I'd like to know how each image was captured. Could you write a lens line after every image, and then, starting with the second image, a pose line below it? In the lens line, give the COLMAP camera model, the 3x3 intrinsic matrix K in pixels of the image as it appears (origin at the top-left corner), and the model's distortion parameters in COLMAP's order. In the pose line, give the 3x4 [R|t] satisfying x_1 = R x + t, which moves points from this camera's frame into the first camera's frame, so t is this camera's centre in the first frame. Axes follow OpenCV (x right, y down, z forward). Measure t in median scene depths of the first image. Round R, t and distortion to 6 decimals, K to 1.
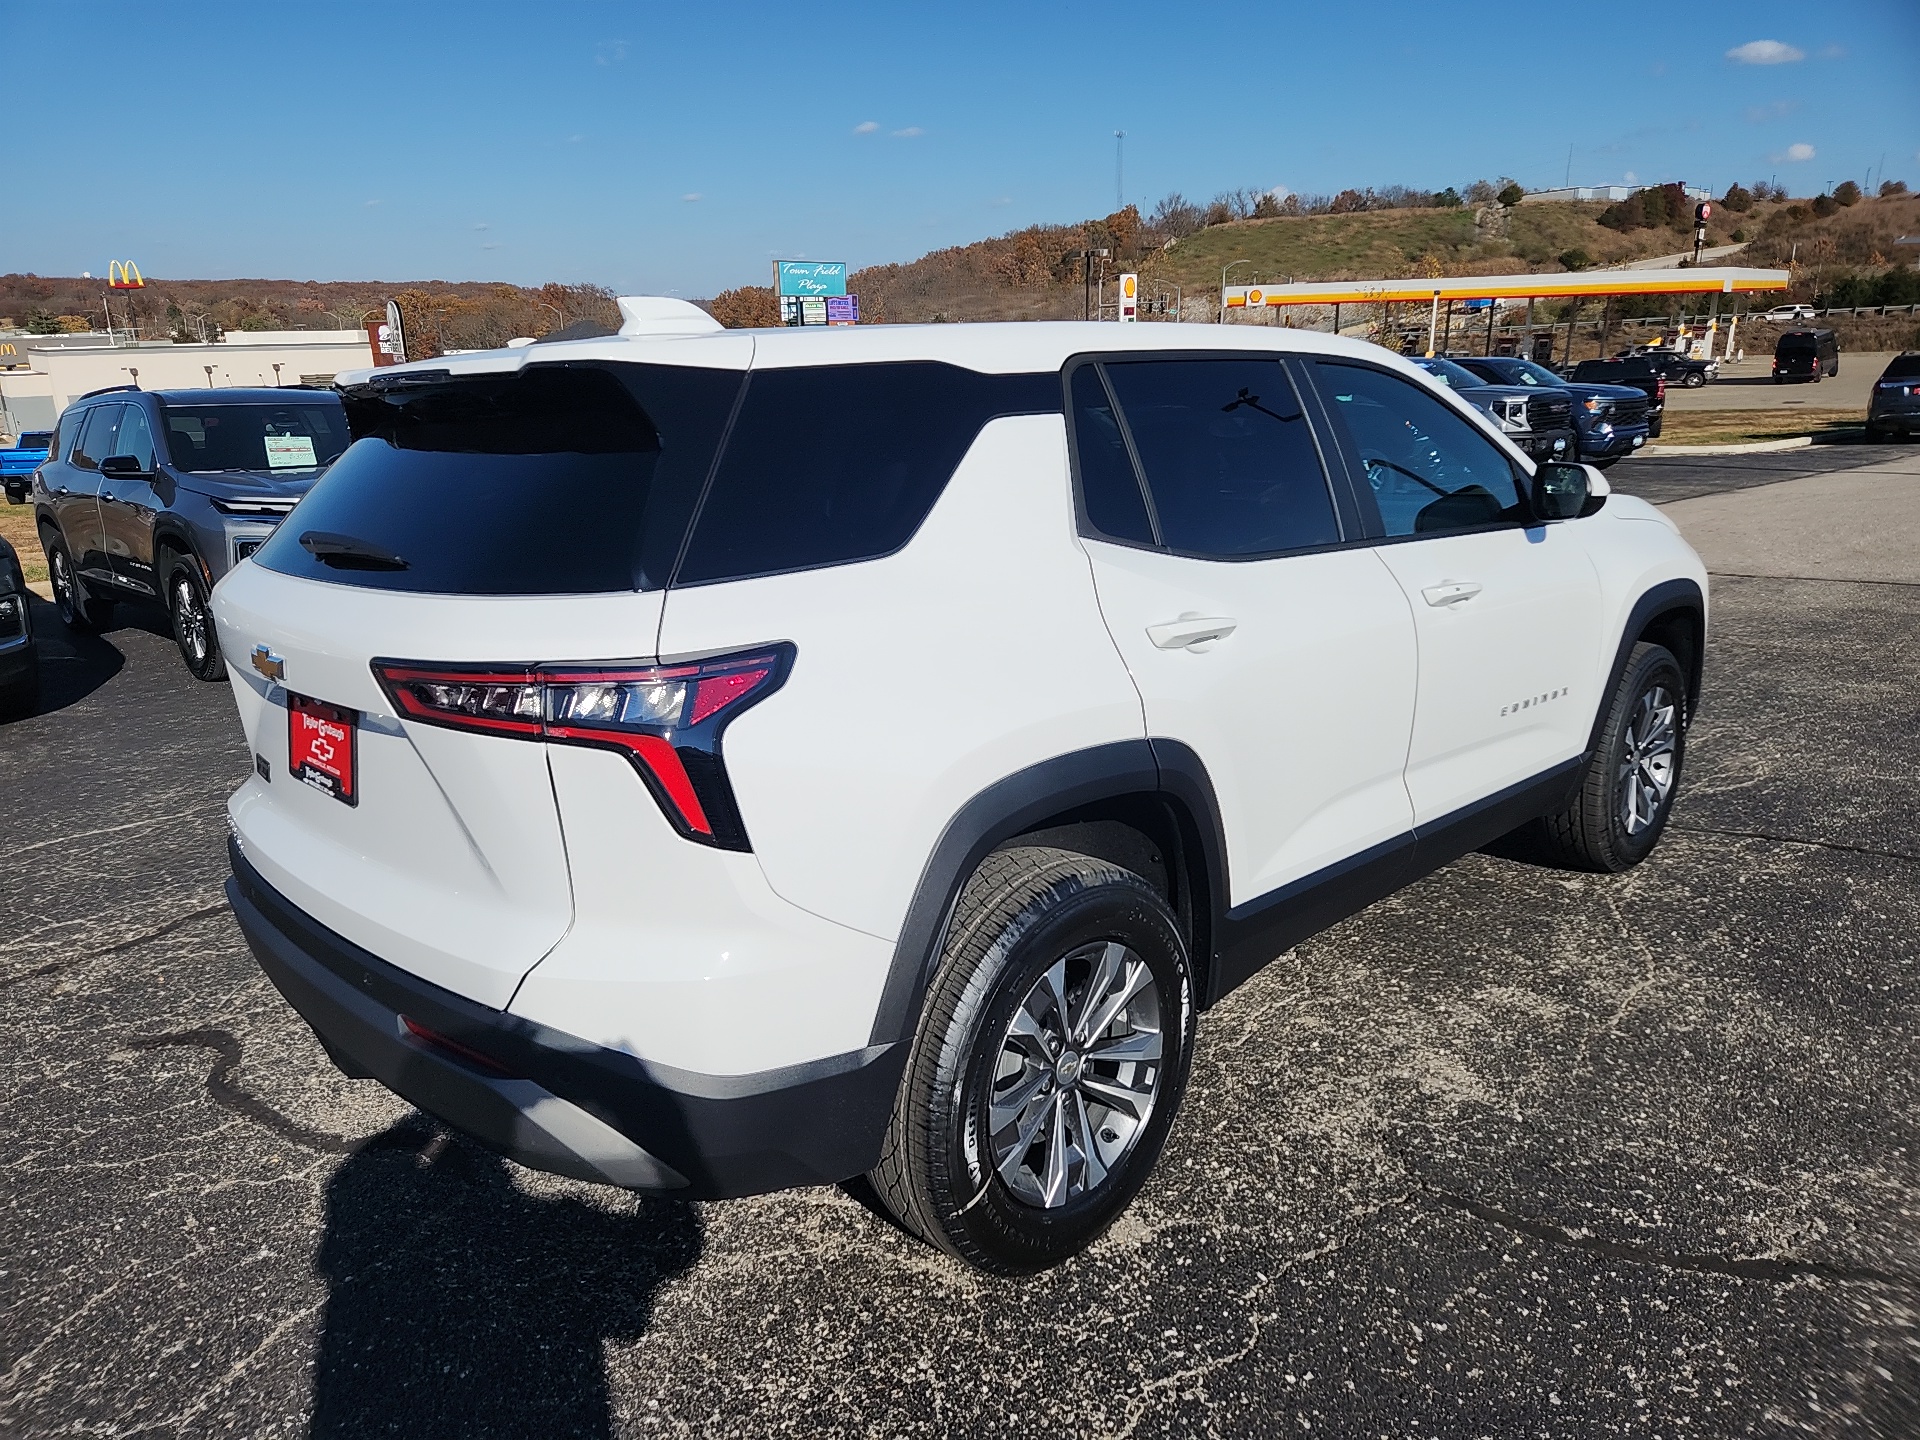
lens RADIAL K [[1280.3, 0, 941.2], [0, 1280.3, 722.1], [0, 0, 1]] dist [0.072339, -0.065705]
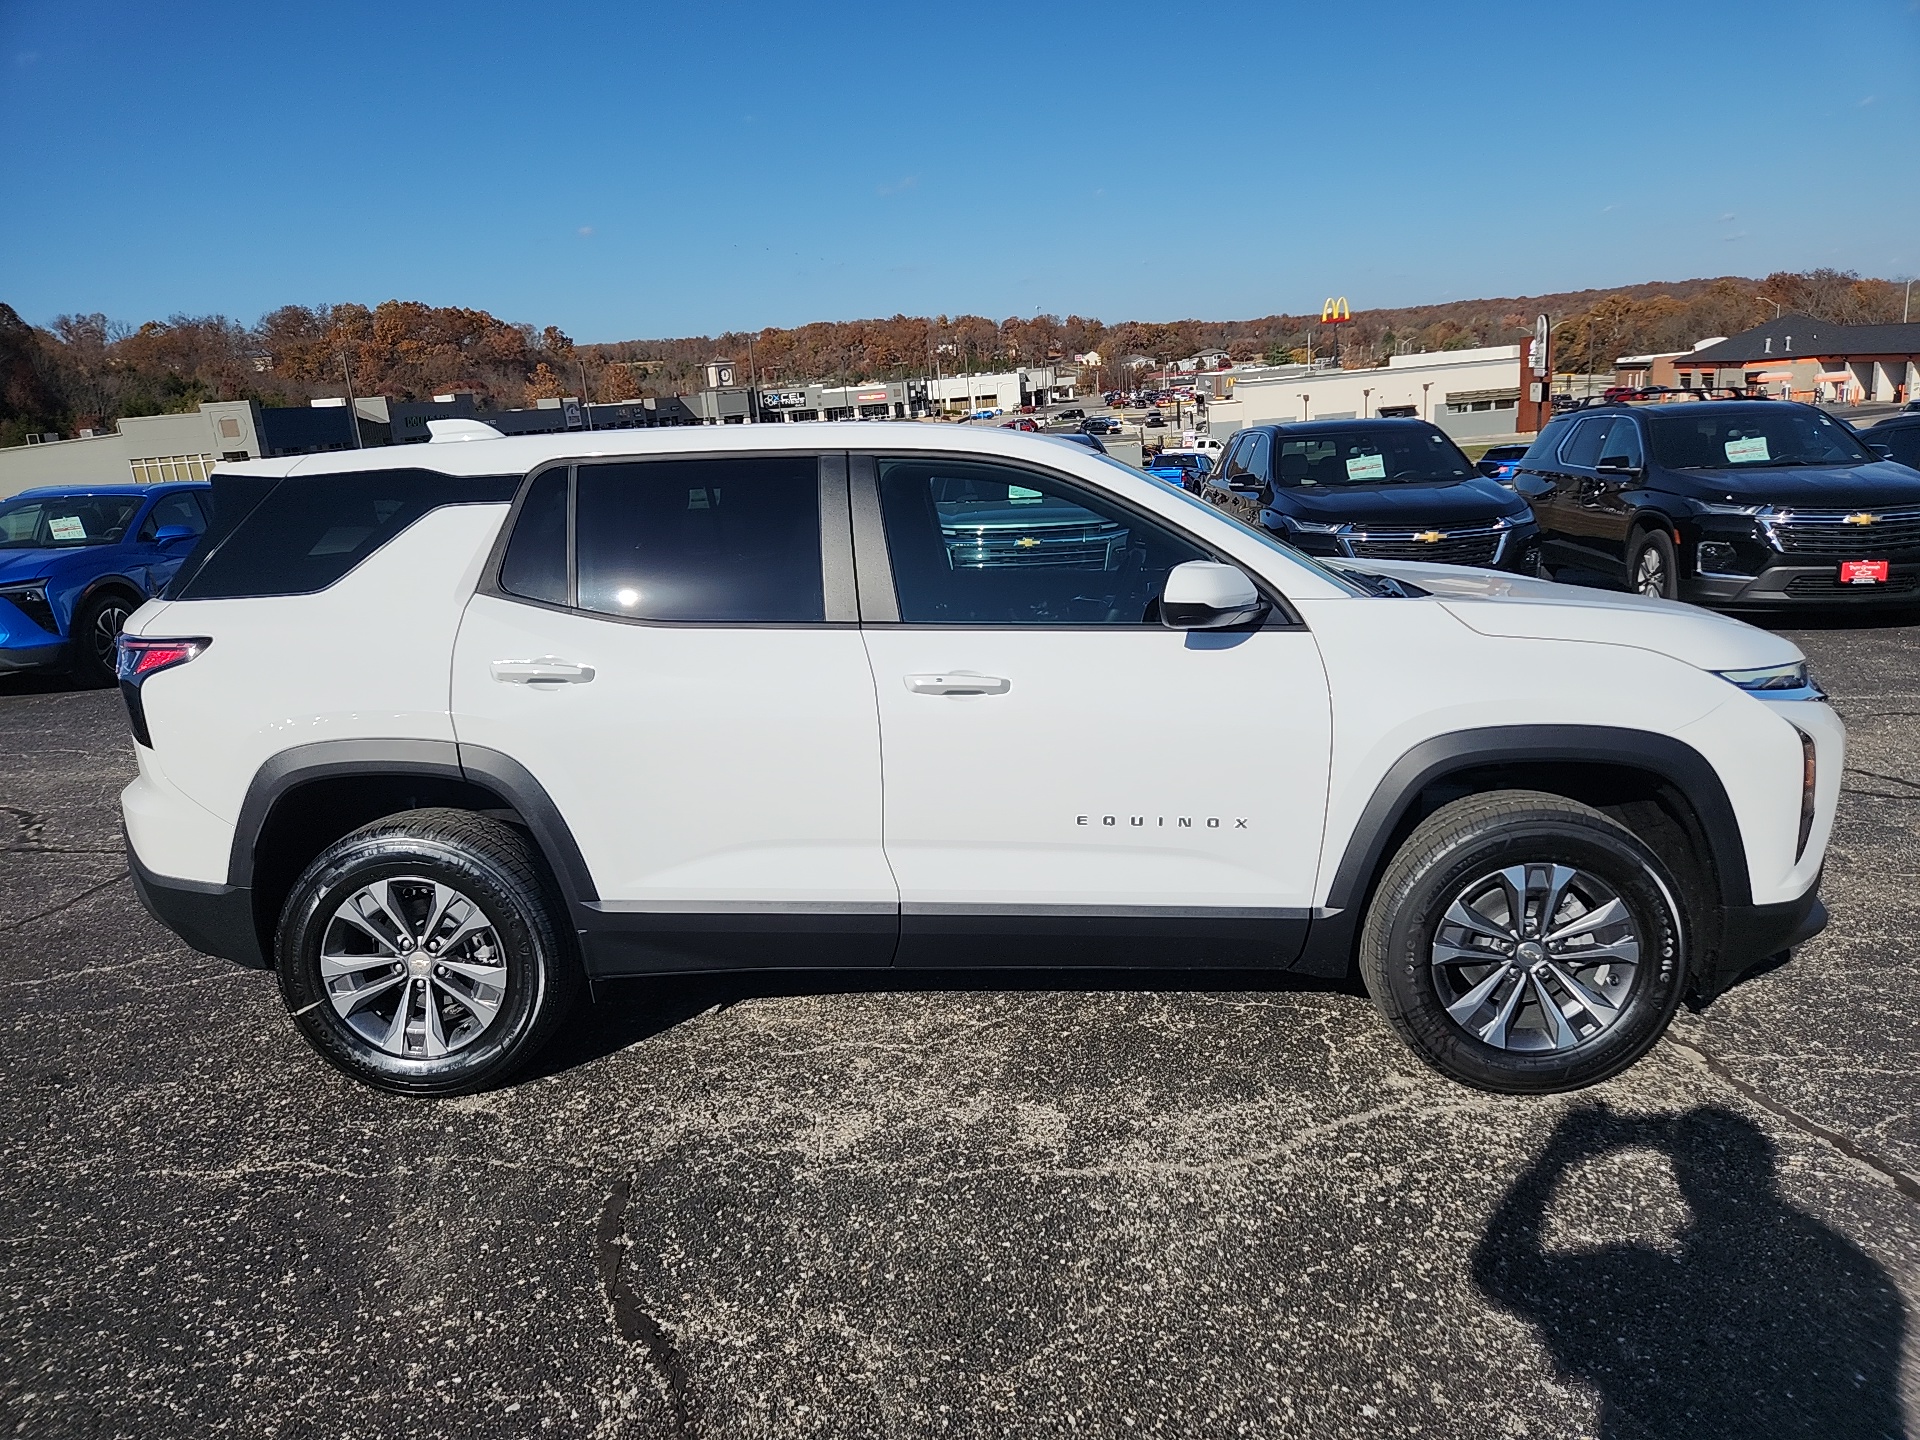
lens RADIAL K [[1280.3, 0, 941.2], [0, 1280.3, 722.1], [0, 0, 1]] dist [0.072339, -0.065705]
pose [[0.679932, 0.148322, -0.718118, 1.482644], [-0.155220, 0.986249, 0.056737, -0.164944], [0.716659, 0.072889, 0.693605, 0.405211]]
